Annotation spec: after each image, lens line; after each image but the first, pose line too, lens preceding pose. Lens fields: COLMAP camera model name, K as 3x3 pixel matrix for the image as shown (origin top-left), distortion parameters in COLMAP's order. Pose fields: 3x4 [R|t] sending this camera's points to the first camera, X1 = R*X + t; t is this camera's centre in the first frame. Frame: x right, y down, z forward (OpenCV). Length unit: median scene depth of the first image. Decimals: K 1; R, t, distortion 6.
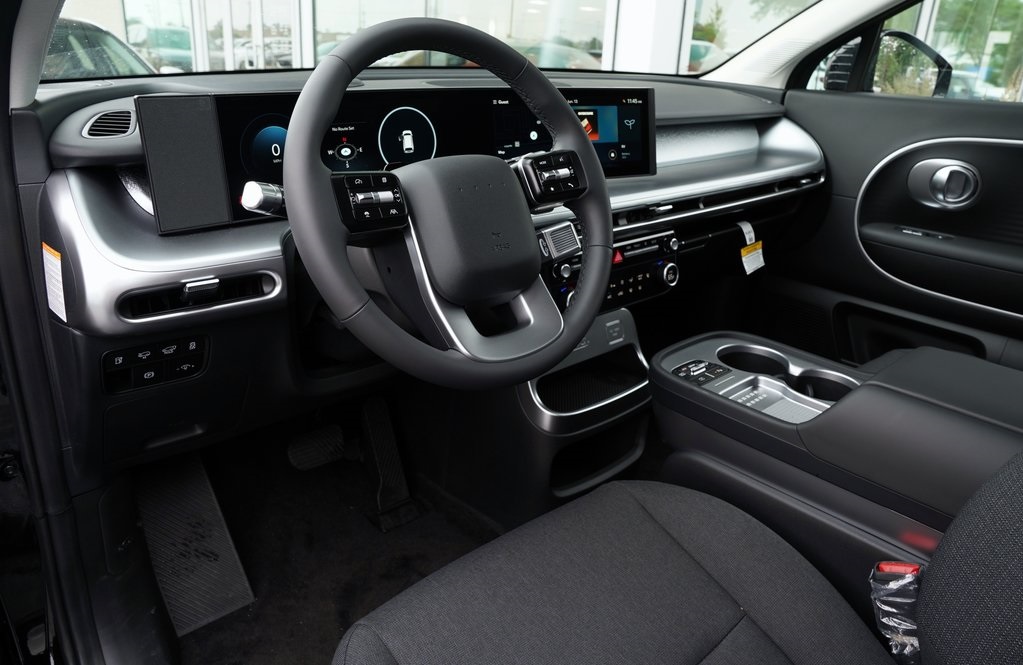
lens RADIAL K [[735.9, 0, 510.3], [0, 735.9, 328.7], [0, 0, 1]] dist [0.001610, 0.000260]
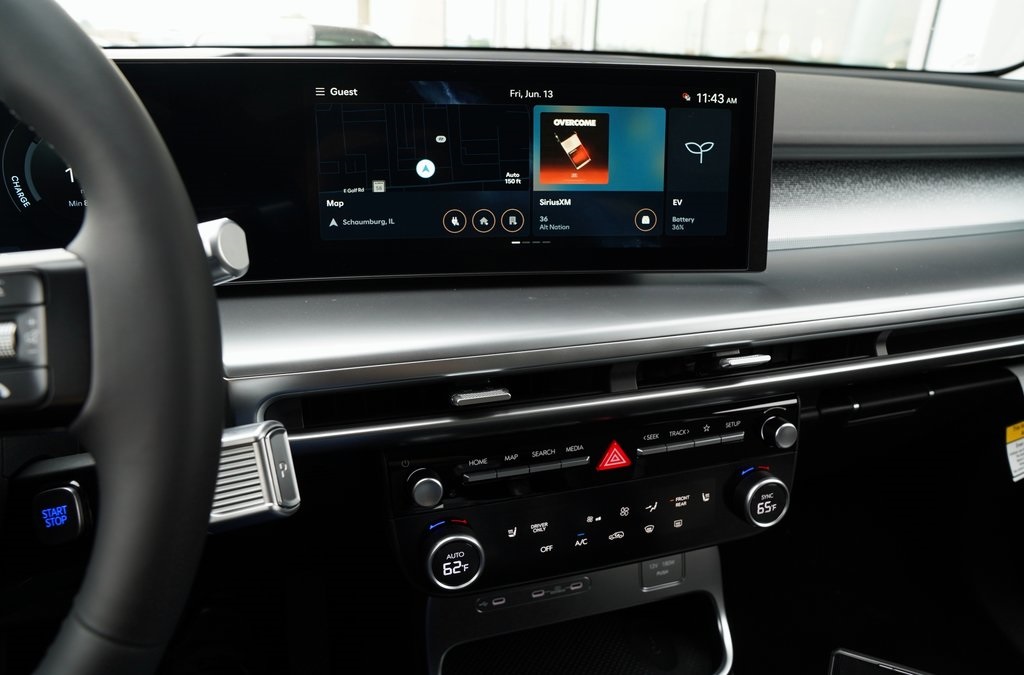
lens RADIAL K [[706.6, 0, 513.2], [0, 706.6, 343.7], [0, 0, 1]] dist [-0.041354, 0.006080]
pose [[0.908961, 0.145784, -0.390561, 0.237265], [-0.140595, 0.989175, 0.042018, -0.167428], [0.392458, 0.016718, 0.919618, 0.577604]]
